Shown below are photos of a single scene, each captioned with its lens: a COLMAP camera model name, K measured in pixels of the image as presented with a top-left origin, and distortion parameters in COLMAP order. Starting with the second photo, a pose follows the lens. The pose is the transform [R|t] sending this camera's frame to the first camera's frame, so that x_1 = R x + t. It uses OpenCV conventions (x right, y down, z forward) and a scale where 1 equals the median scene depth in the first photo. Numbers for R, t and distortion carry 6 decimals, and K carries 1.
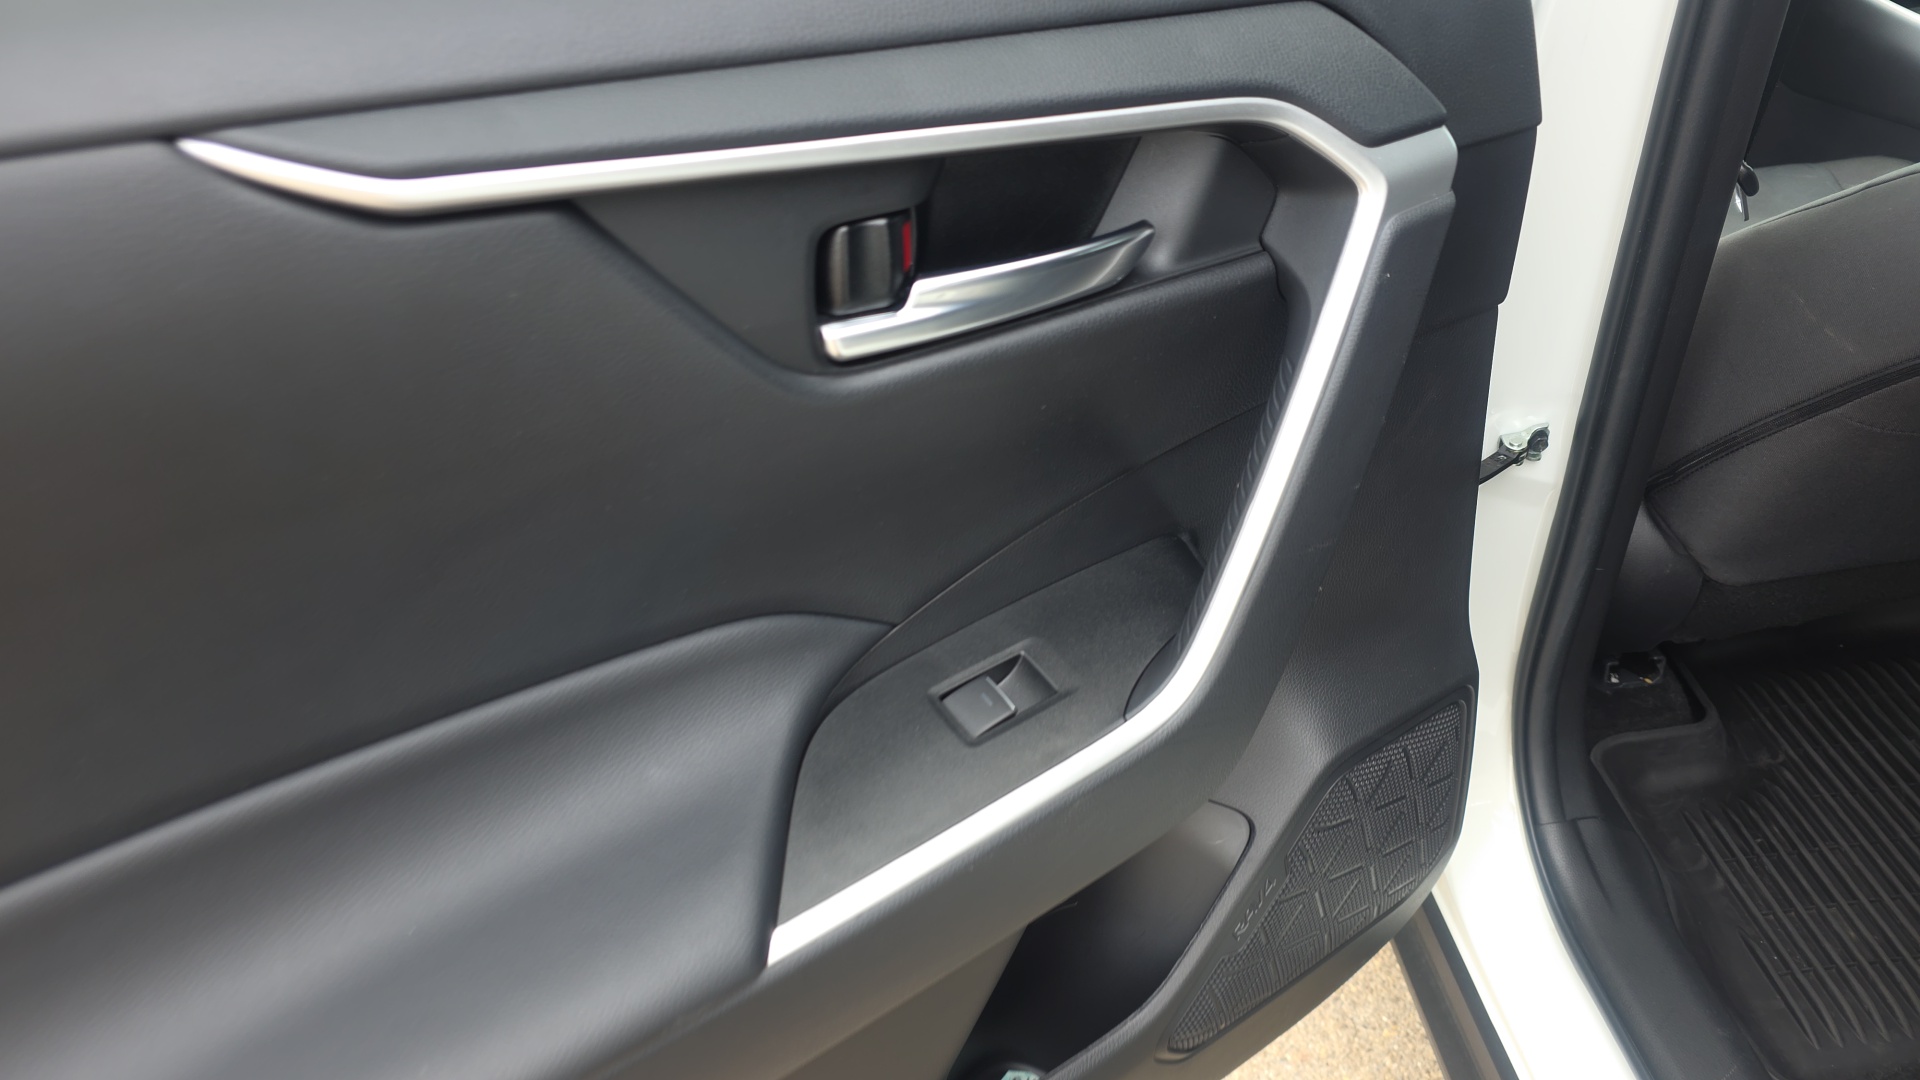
lens RADIAL K [[1307.6, 0, 1007.2], [0, 1307.6, 566.5], [0, 0, 1]] dist [0.071670, -0.082770]
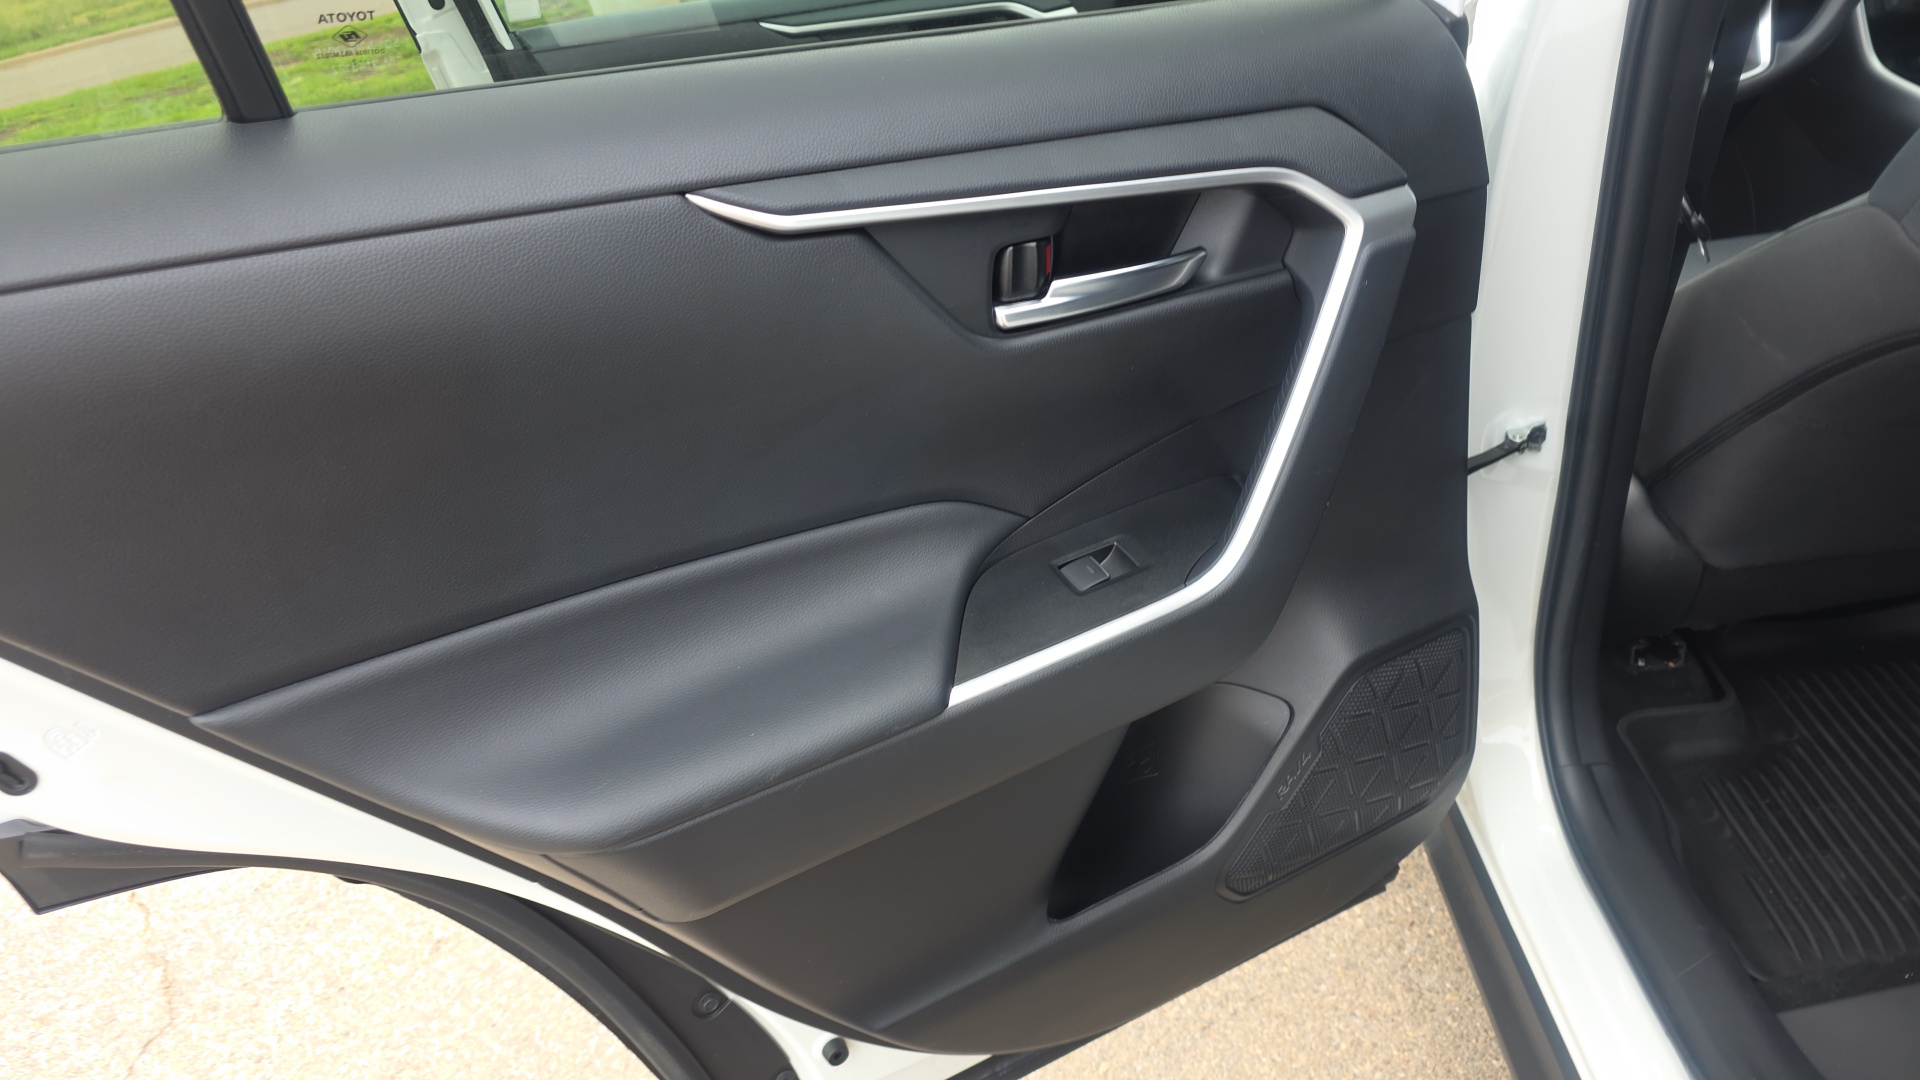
lens RADIAL K [[1311.3, 0, 958.7], [0, 1311.3, 549.3], [0, 0, 1]] dist [0.068453, -0.079550]
pose [[0.992205, 0.022177, -0.122629, 0.013058], [-0.031178, 0.996919, -0.071975, 0.140605], [0.120655, 0.075237, 0.989839, -0.359605]]
